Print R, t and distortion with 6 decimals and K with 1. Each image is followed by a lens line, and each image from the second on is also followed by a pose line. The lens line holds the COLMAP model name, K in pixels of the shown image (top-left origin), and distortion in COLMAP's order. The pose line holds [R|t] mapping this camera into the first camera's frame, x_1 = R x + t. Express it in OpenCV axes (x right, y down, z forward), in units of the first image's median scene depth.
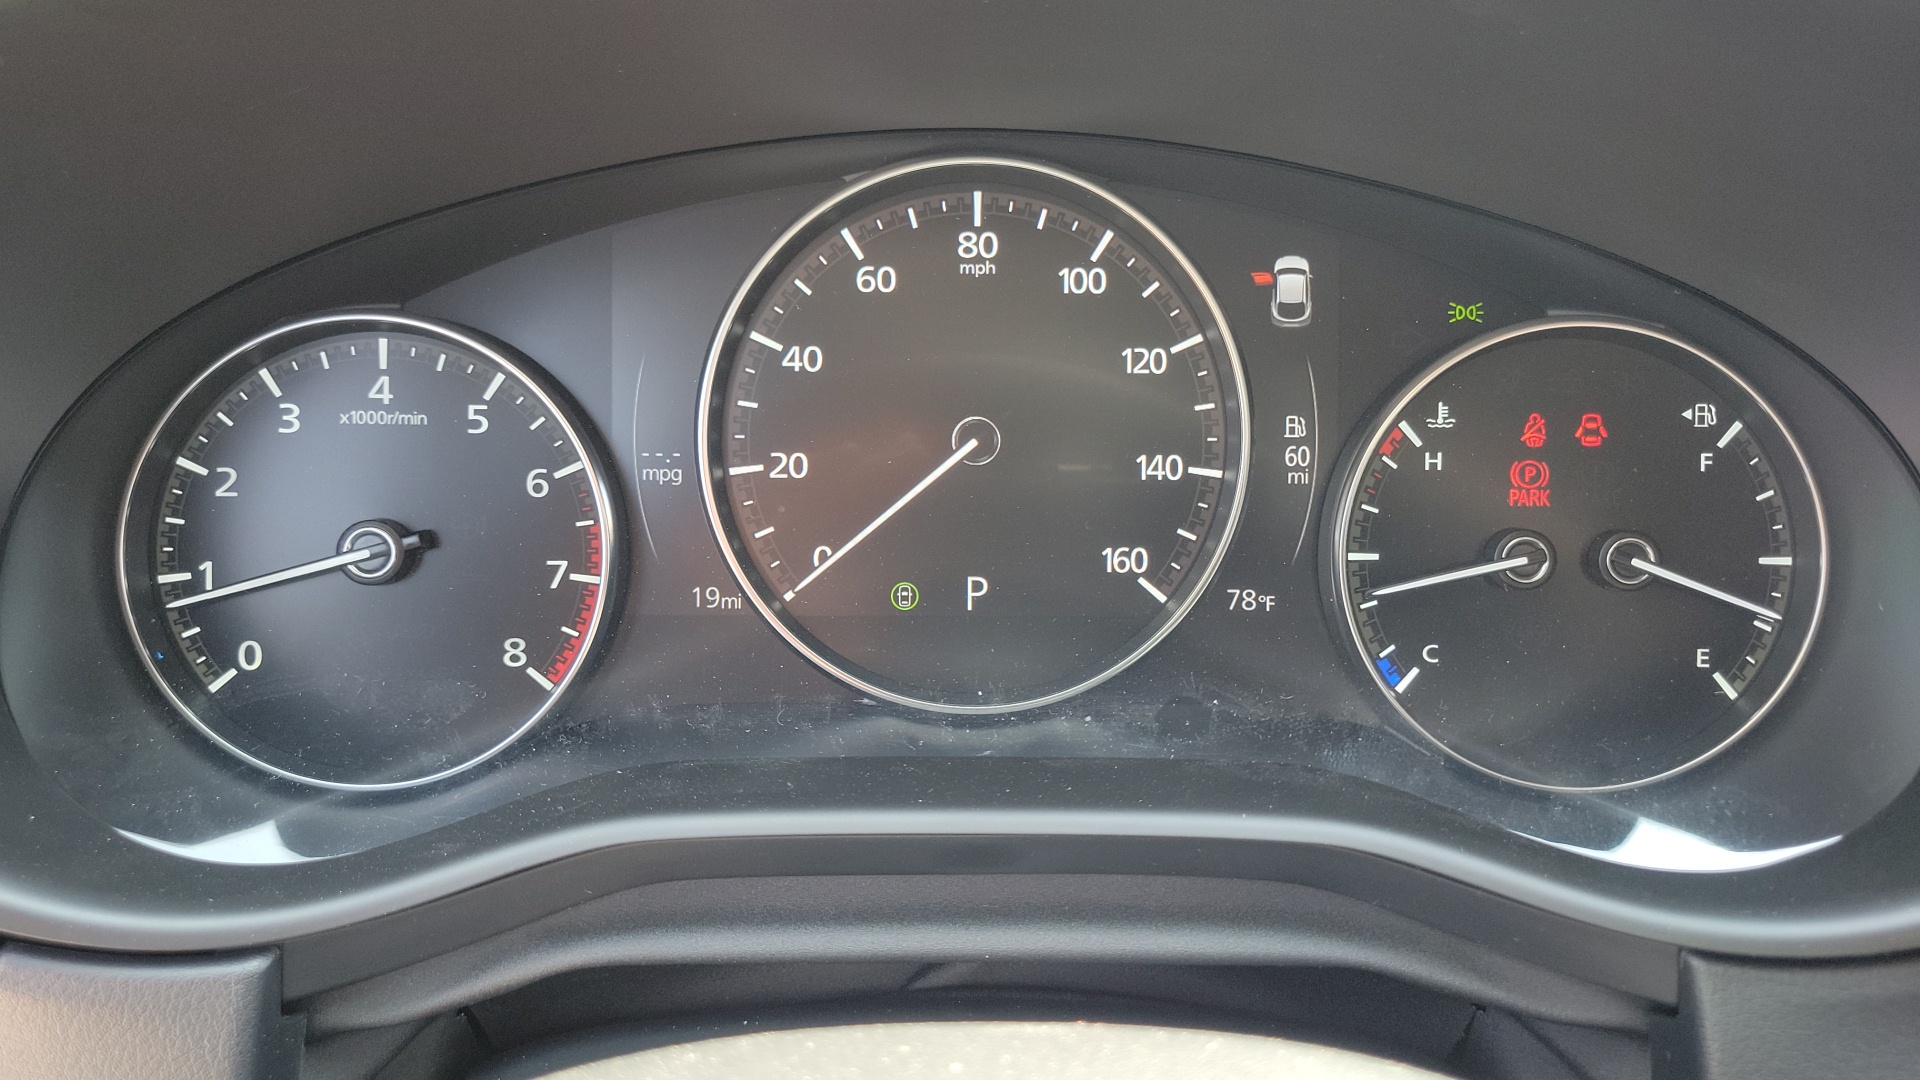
lens RADIAL K [[1487.8, 0, 970.8], [0, 1487.8, 551.4], [0, 0, 1]] dist [0.020361, -0.017594]
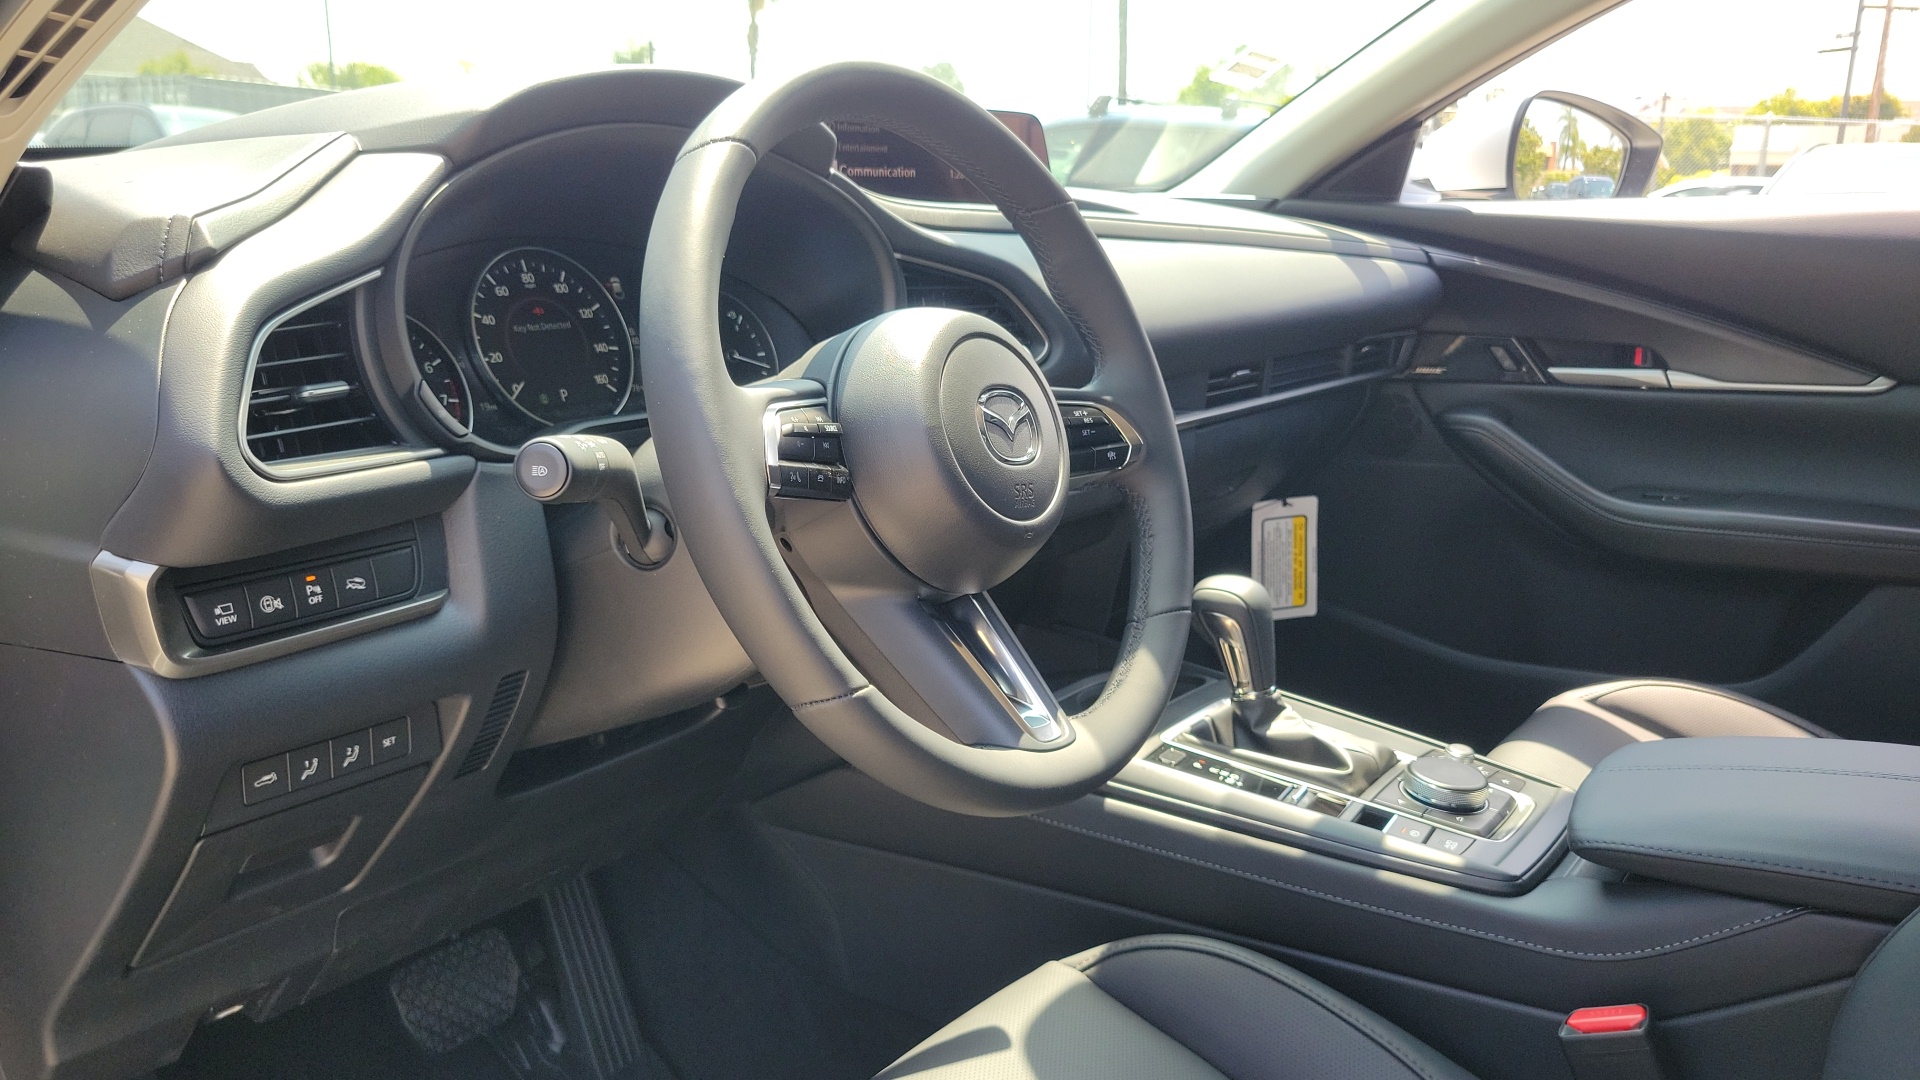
lens RADIAL K [[1487.8, 0, 980.2], [0, 1487.8, 534.2], [0, 0, 1]] dist [0.020361, -0.017594]
pose [[0.563455, -0.179689, 0.806369, -1.901138], [0.318931, 0.947706, -0.011671, 0.568922], [-0.762103, 0.263752, 0.591298, -1.215812]]
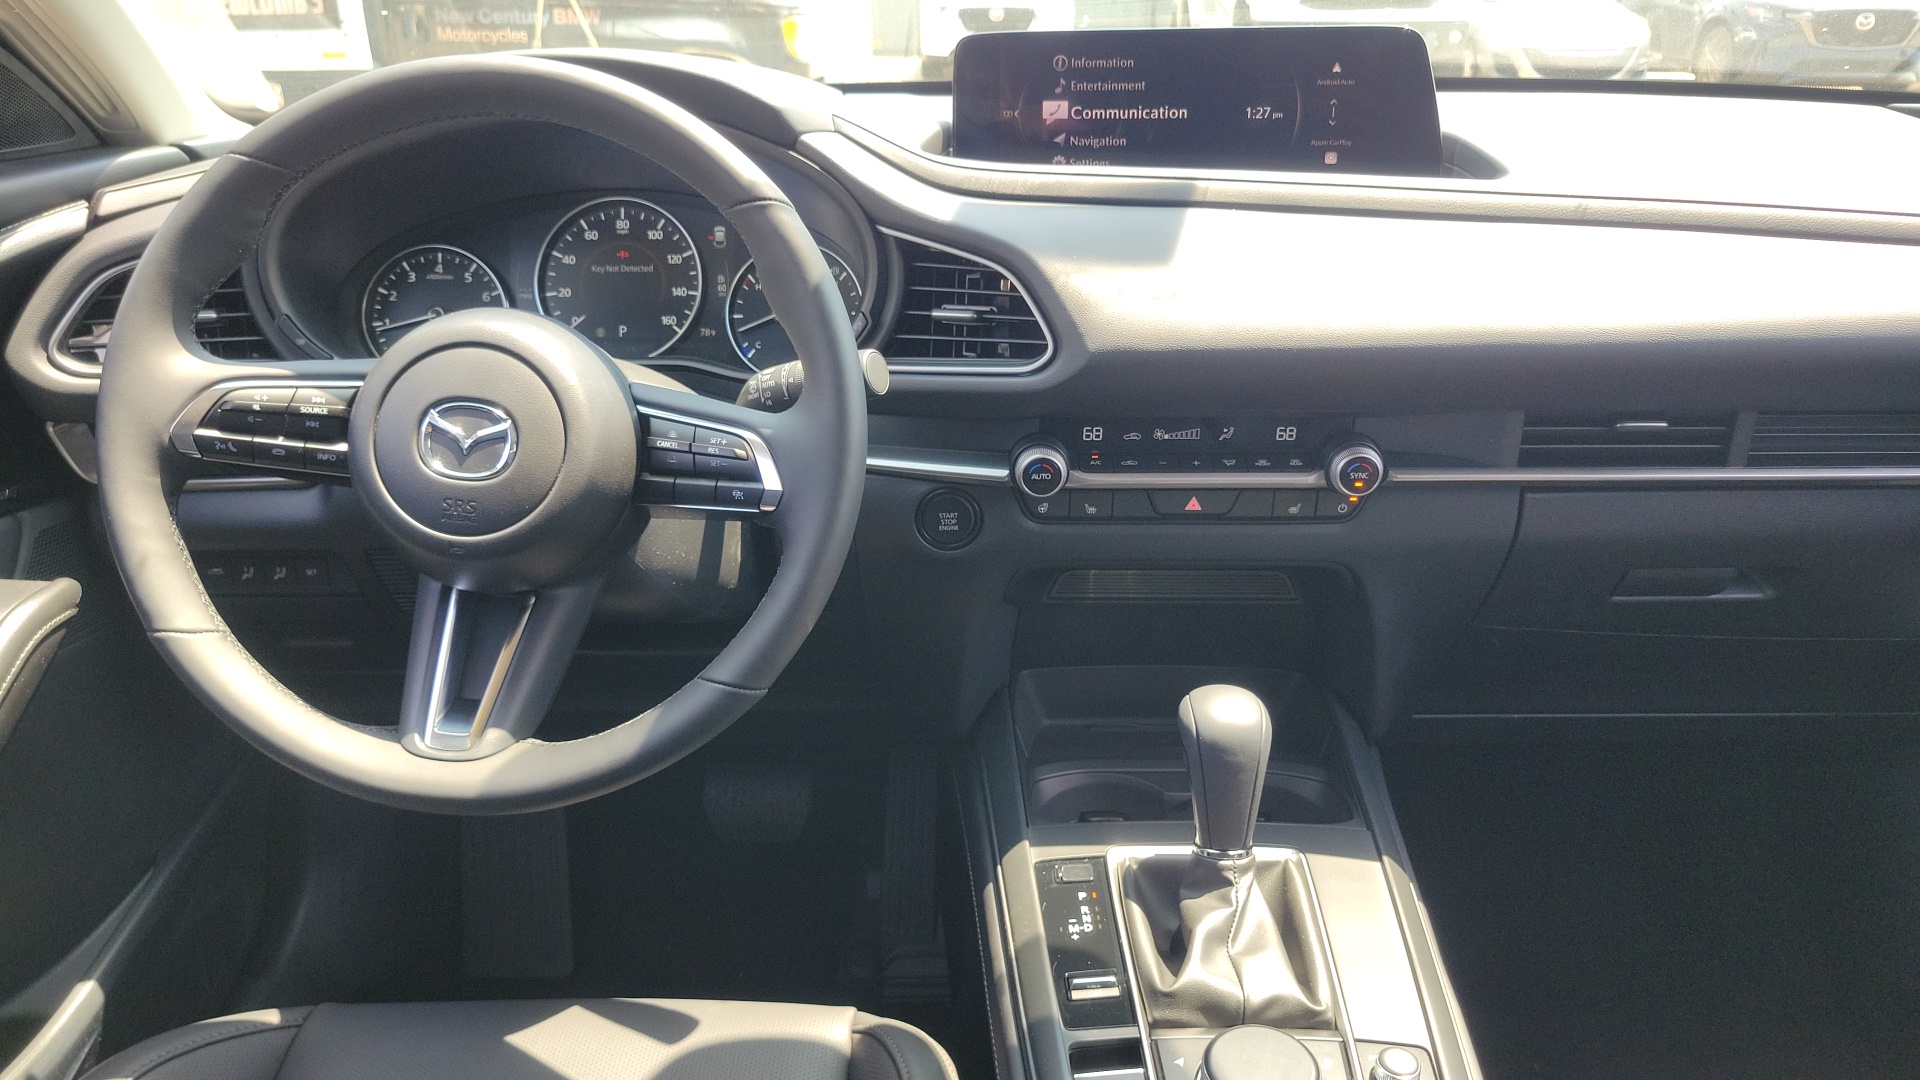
lens RADIAL K [[1487.8, 0, 978.5], [0, 1487.8, 552.3], [0, 0, 1]] dist [0.020361, -0.017594]
pose [[0.999813, -0.011494, -0.015548, 0.828777], [0.010539, 0.998134, -0.060147, 0.716644], [0.016210, 0.059972, 0.998068, -2.203583]]
